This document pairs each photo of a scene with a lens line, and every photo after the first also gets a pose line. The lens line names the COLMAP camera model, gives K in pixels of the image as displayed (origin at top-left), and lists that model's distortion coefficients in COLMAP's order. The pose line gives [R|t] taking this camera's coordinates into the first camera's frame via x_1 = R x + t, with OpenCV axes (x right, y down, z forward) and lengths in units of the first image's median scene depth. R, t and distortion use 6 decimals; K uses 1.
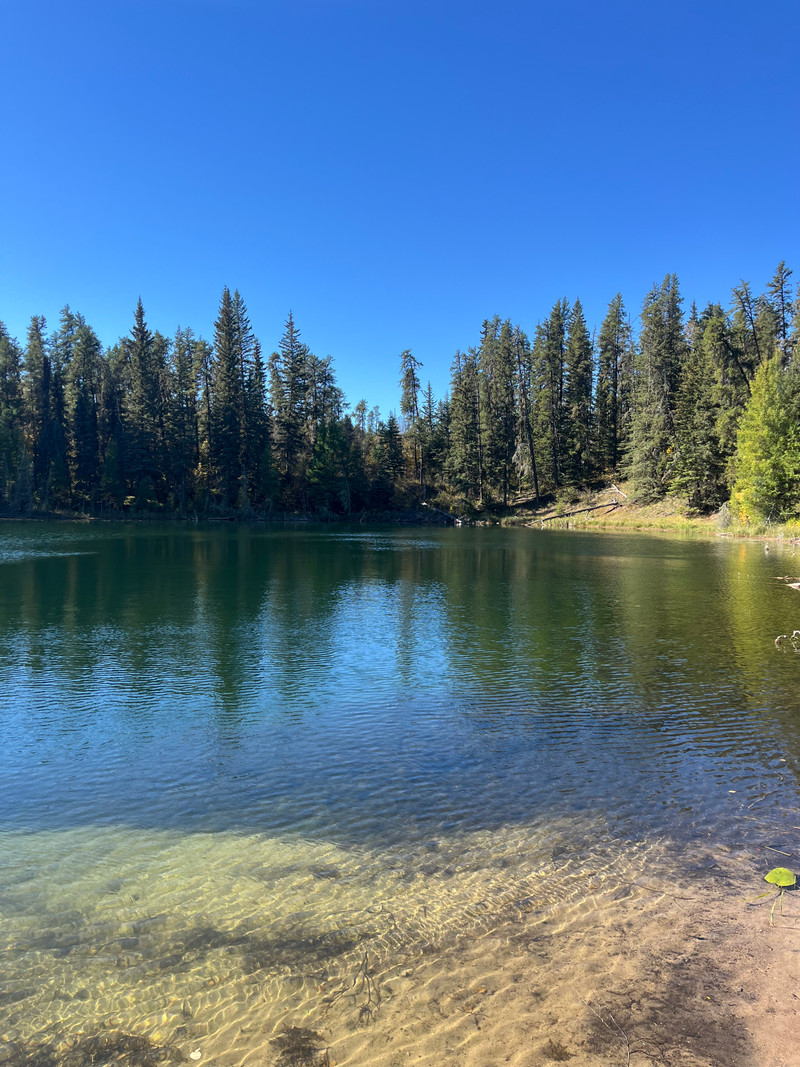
lens RADIAL K [[789.4, 0, 405.4], [0, 789.4, 531.8], [0, 0, 1]] dist [0.050109, -0.086439]
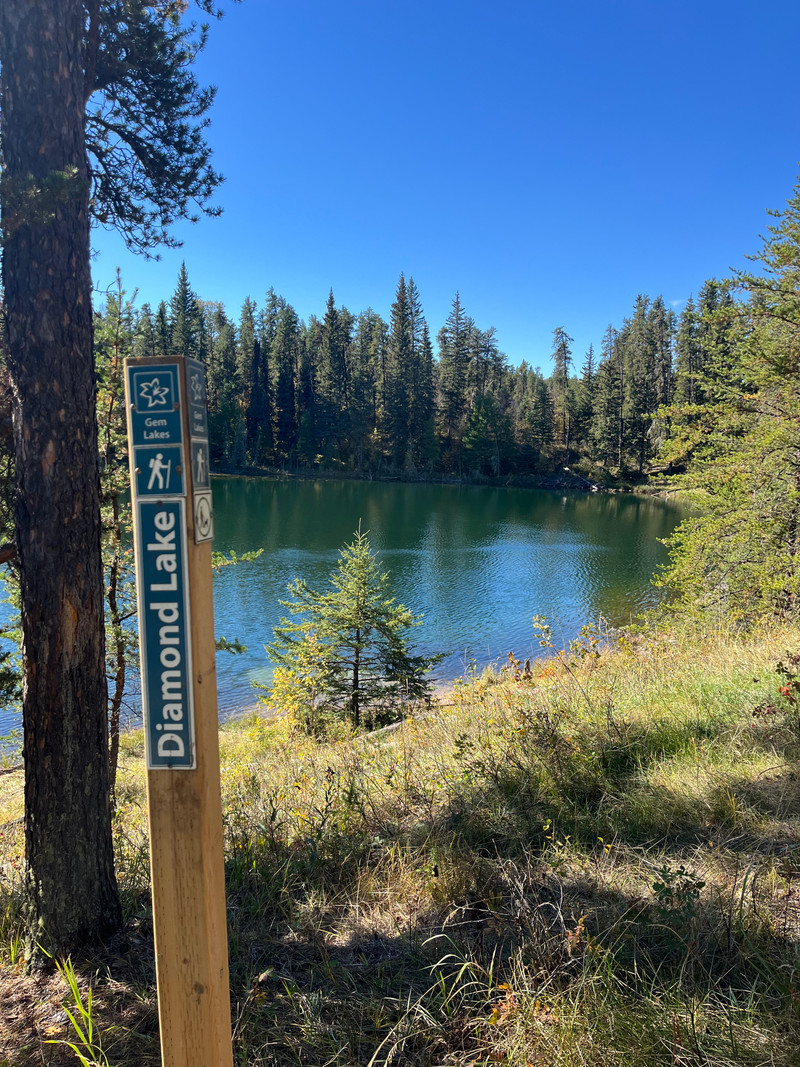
lens RADIAL K [[789.4, 0, 405.4], [0, 789.4, 531.8], [0, 0, 1]] dist [0.050109, -0.086439]
pose [[0.975293, 0.051886, -0.214738, 0.047062], [-0.032881, 0.995294, 0.091151, -0.041768], [0.218457, -0.081838, 0.972409, -0.155237]]
